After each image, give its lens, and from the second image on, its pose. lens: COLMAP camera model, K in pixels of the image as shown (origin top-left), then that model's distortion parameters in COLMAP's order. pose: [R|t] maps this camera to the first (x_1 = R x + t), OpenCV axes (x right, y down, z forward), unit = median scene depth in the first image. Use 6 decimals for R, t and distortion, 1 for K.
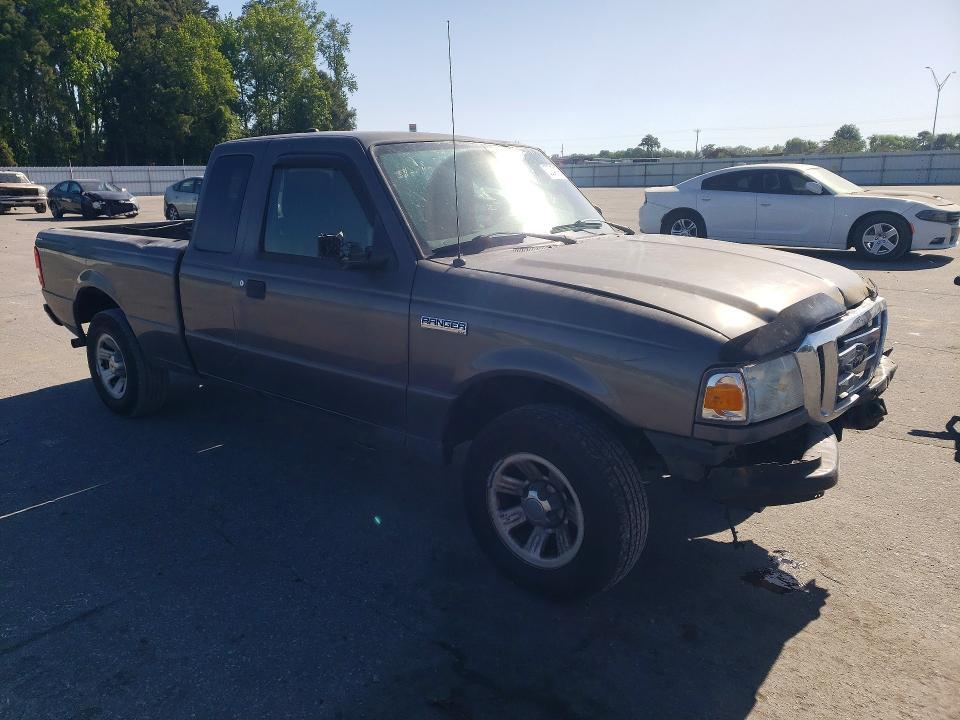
lens RADIAL K [[755.8, 0, 472.4], [0, 755.8, 356.7], [0, 0, 1]] dist [0.040514, 0.000927]
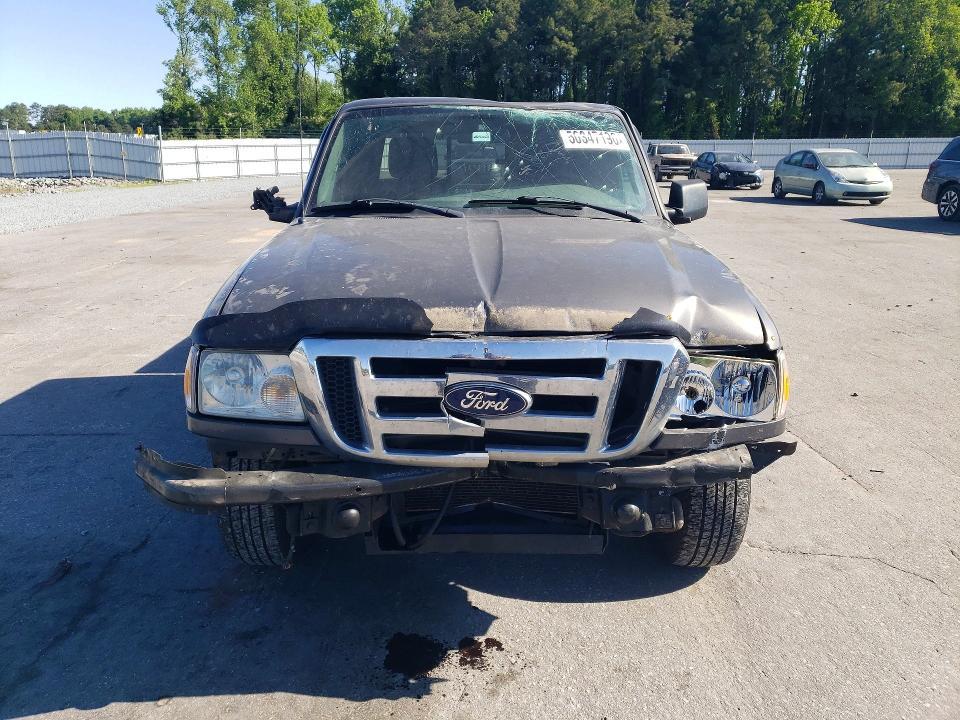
lens RADIAL K [[755.8, 0, 472.4], [0, 755.8, 356.7], [0, 0, 1]] dist [0.040514, 0.000927]
pose [[0.650407, 0.220656, -0.726830, 0.047176], [-0.196719, 0.973162, 0.119404, -0.005886], [0.733671, 0.065320, 0.676358, 0.024197]]
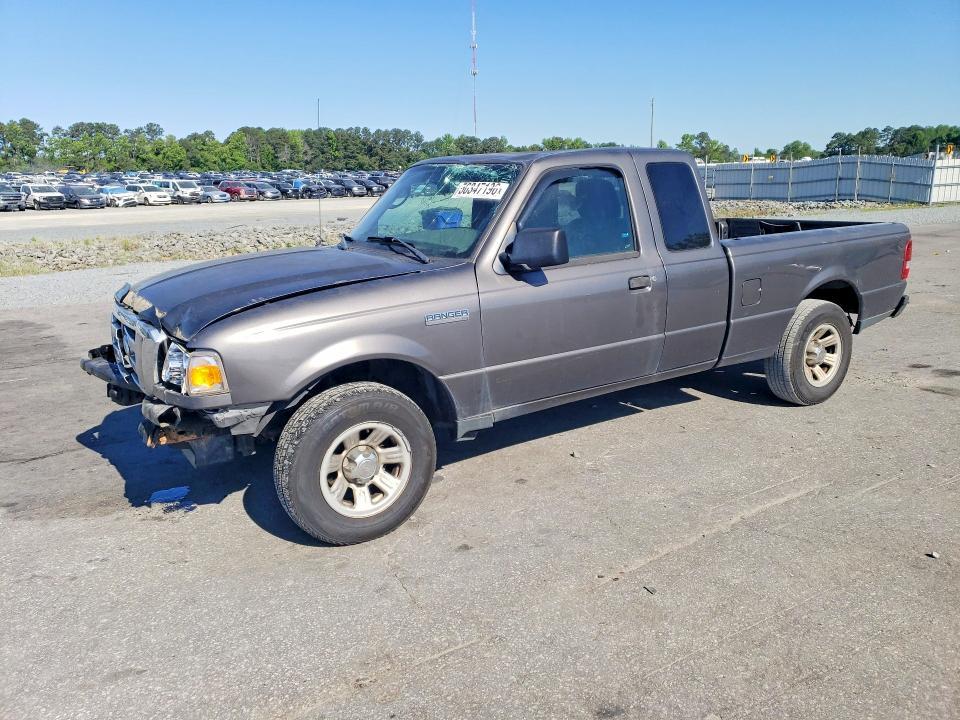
lens RADIAL K [[755.8, 0, 472.4], [0, 755.8, 356.7], [0, 0, 1]] dist [0.040514, 0.000927]
pose [[-0.298879, 0.243494, -0.922704, 0.072742], [-0.197093, 0.930303, 0.309340, -0.024291], [0.933716, 0.274314, -0.230057, 0.088351]]
